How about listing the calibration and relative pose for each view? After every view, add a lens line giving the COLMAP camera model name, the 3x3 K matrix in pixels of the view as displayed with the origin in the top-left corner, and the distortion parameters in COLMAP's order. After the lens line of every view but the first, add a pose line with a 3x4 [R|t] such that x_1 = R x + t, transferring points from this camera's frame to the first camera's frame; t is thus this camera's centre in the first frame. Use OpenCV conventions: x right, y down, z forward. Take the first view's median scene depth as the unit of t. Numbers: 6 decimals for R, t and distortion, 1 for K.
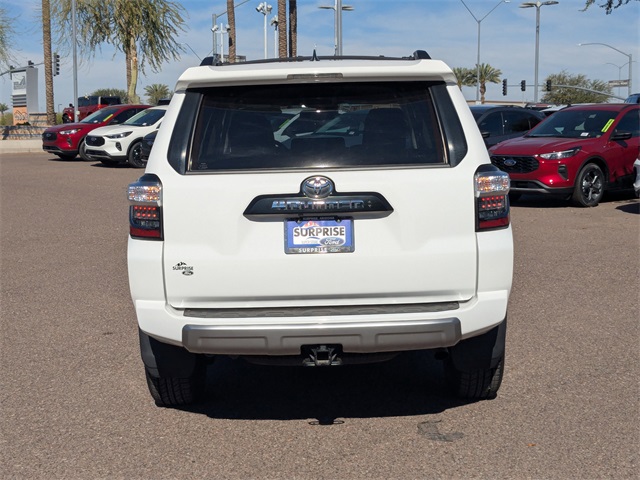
lens RADIAL K [[1017.0, 0, 303.5], [0, 1017.0, 240.9], [0, 0, 1]] dist [0.203655, -0.758164]
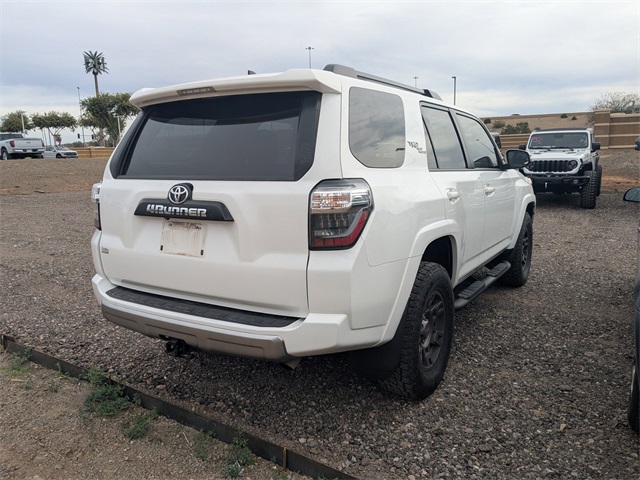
lens RADIAL K [[537.8, 0, 320.0], [0, 537.8, 240.0], [0, 0, 1]] dist [0.003730, -0.000878]
pose [[0.849668, 0.094971, -0.518695, 0.052858], [-0.063319, 0.994906, 0.078441, -0.007037], [0.523502, -0.033806, 0.851354, 0.071035]]
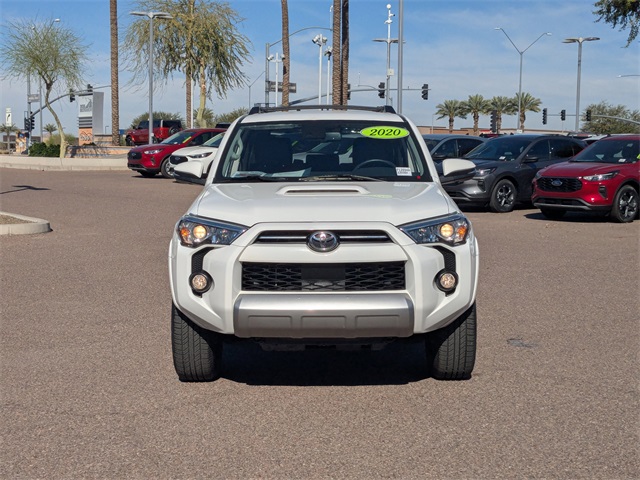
lens RADIAL K [[993.0, 0, 297.4], [0, 993.0, 238.1], [0, 0, 1]] dist [0.233328, -0.856619]
pose [[0.998734, 0.021944, -0.045272, -0.019104], [-0.023037, 0.999452, -0.023753, 0.009437], [0.044726, 0.024766, 0.998692, -0.072657]]
